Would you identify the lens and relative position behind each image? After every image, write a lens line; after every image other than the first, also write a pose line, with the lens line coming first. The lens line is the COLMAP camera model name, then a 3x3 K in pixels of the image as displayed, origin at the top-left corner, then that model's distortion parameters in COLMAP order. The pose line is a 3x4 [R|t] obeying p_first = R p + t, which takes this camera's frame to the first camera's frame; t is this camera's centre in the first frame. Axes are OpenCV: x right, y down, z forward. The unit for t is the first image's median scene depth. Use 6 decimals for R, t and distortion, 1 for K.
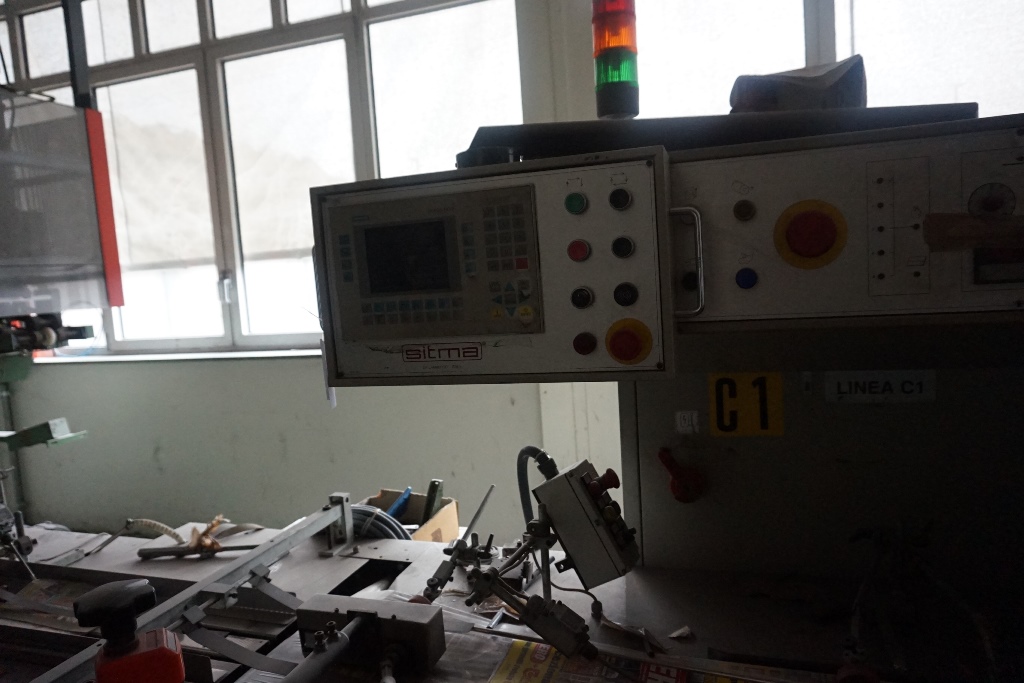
lens RADIAL K [[709.8, 0, 512.0], [0, 709.8, 341.5], [0, 0, 1]] dist [-0.009537, -0.001564]
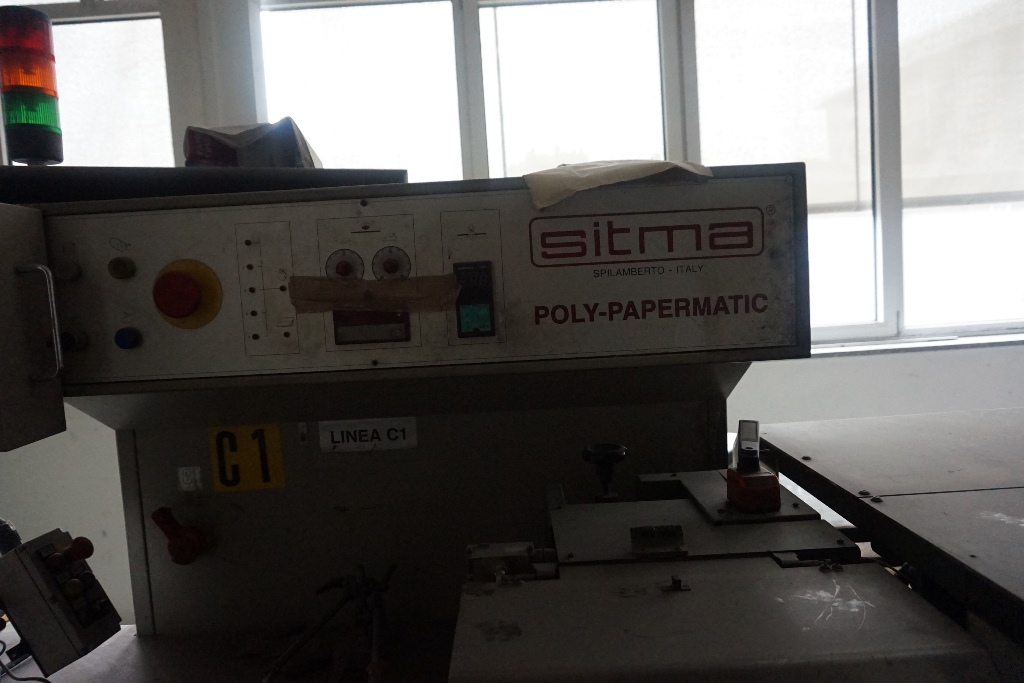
lens RADIAL K [[700.4, 0, 512.0], [0, 700.4, 341.5], [0, 0, 1]] dist [-0.000966, 0.004190]
pose [[0.956911, -0.008895, 0.290244, 0.430830], [0.021119, 0.999016, -0.039012, -0.028426], [-0.289612, 0.043460, 0.956157, -0.045758]]
